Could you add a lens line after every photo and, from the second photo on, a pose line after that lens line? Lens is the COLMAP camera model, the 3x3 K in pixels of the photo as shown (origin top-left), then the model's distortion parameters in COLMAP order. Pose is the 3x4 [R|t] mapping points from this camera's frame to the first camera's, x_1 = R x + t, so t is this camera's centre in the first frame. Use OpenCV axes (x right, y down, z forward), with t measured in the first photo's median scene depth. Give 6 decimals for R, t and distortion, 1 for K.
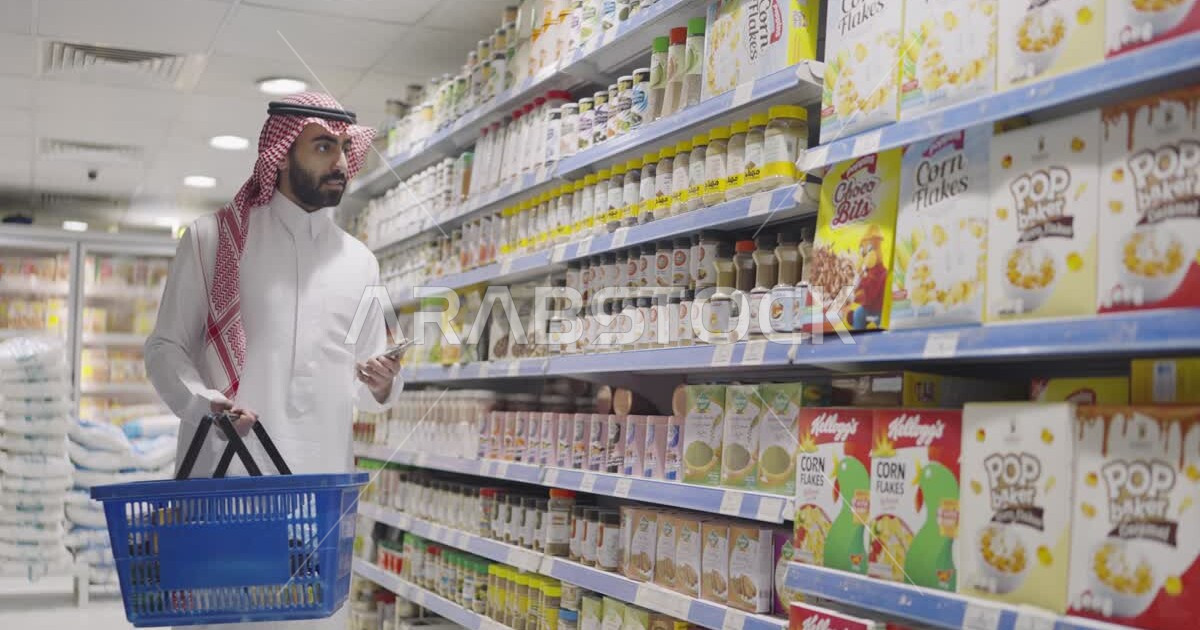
lens RADIAL K [[1312.8, 0, 600.4], [0, 1312.8, 331.6], [0, 0, 1]] dist [-0.218437, 0.333886]
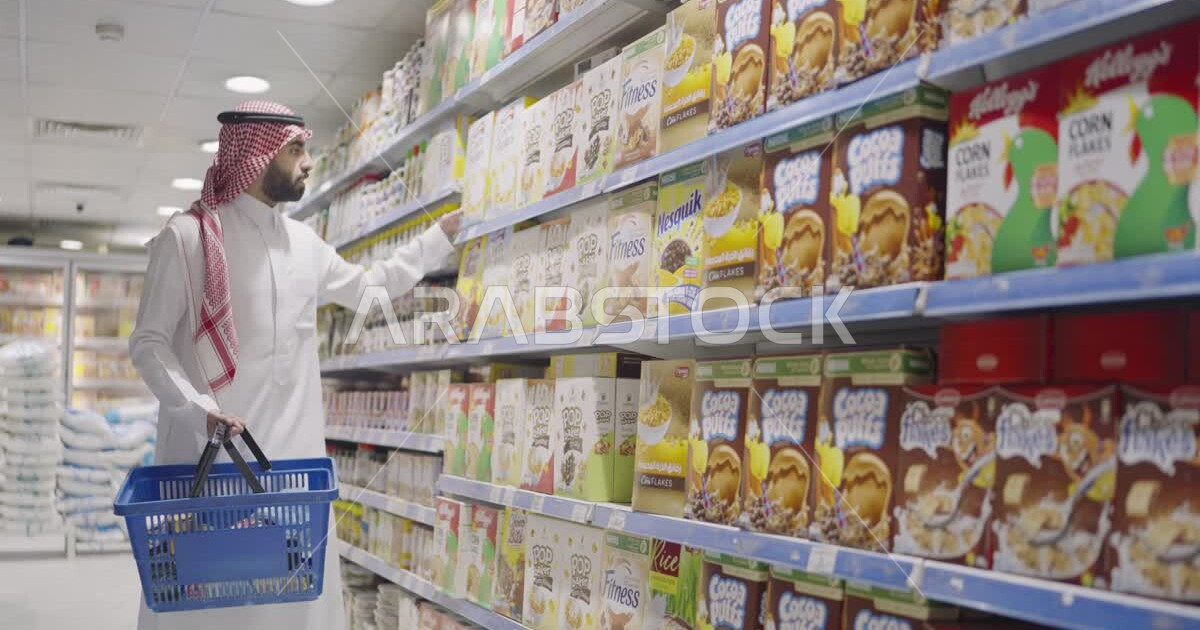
lens RADIAL K [[1279.6, 0, 600.0], [0, 1279.6, 315.0], [0, 0, 1]] dist [-0.189537, 0.214881]
pose [[0.999983, -0.005793, -0.000395, 0.112841], [0.005788, 0.999911, -0.012031, -0.003570], [0.000465, 0.012028, 0.999928, -0.214267]]
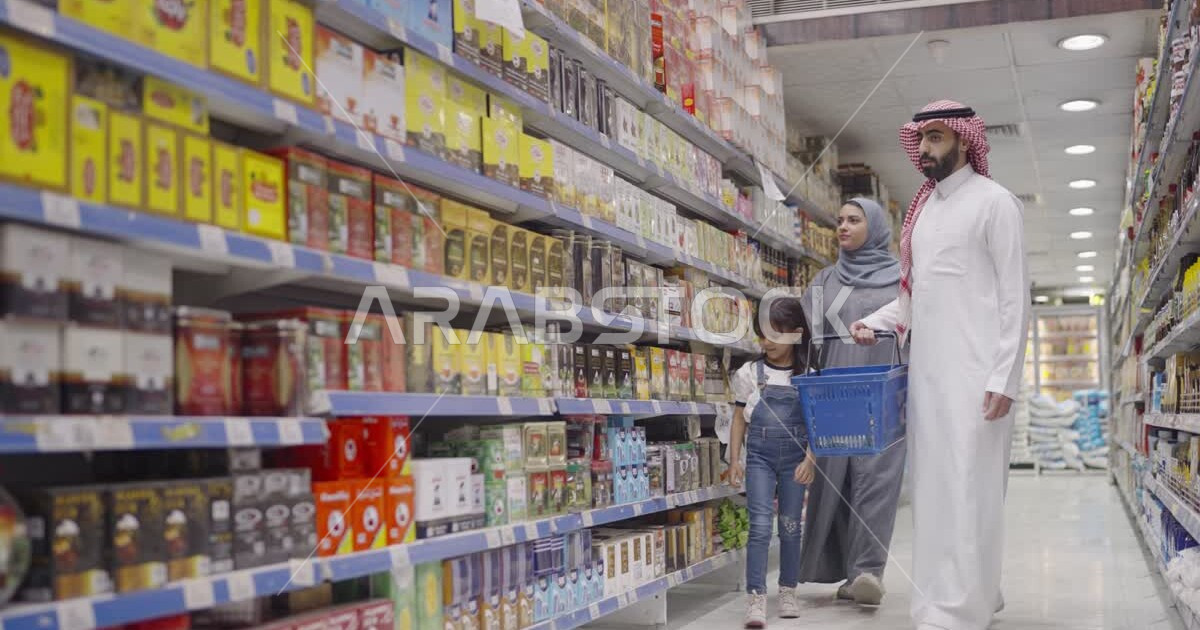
lens RADIAL K [[1279.6, 0, 600.0], [0, 1279.6, 315.0], [0, 0, 1]] dist [-0.189537, 0.214881]
pose [[0.703714, -0.077618, -0.706231, 0.676380], [0.059059, 0.996965, -0.050723, -0.005311], [0.708025, -0.006015, 0.706162, -1.187405]]
